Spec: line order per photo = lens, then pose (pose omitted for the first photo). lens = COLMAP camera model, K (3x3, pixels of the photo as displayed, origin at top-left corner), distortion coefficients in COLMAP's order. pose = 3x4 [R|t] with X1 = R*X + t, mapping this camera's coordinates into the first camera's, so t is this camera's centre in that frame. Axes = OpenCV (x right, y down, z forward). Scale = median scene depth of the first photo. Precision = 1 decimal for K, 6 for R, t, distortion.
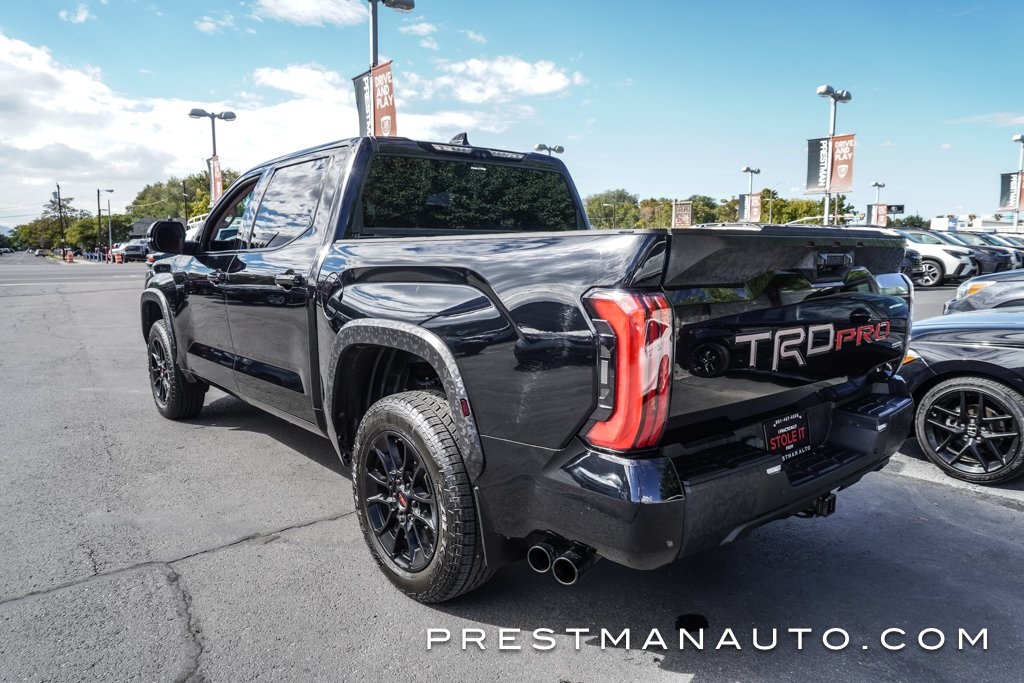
lens RADIAL K [[697.4, 0, 511.8], [0, 697.4, 343.8], [0, 0, 1]] dist [-0.053136, 0.016479]
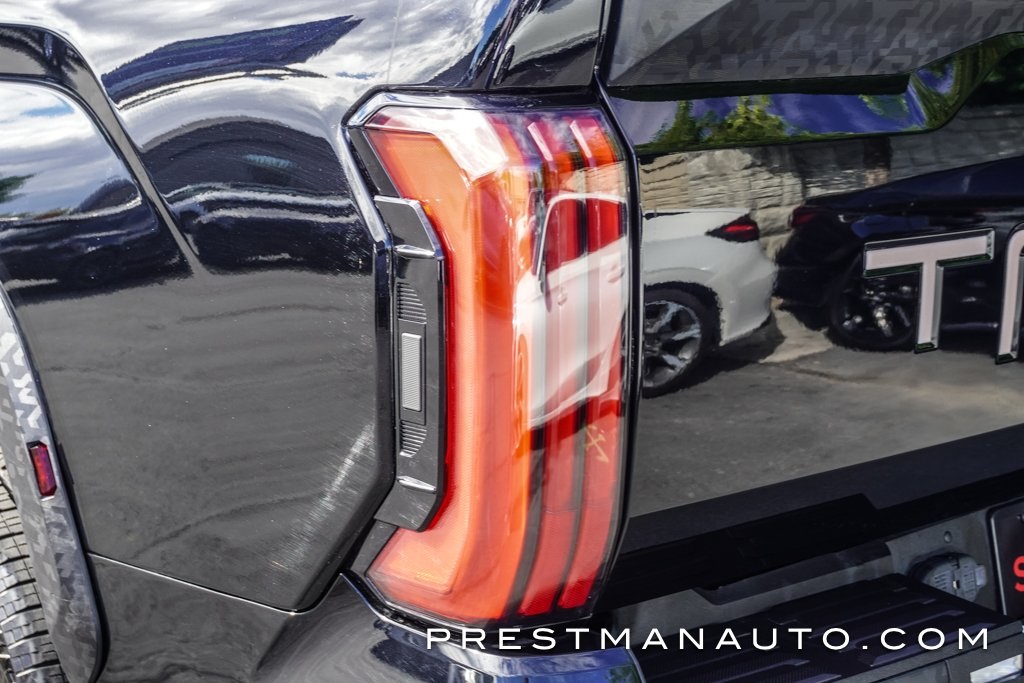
lens RADIAL K [[1783.9, 0, 510.6], [0, 1783.9, 340.1], [0, 0, 1]] dist [0.019799, 0.000000]
pose [[0.999991, -0.001030, 0.004138, 0.150866], [0.000770, 0.998063, 0.062208, -0.018877], [-0.004194, -0.062204, 0.998055, 0.193701]]
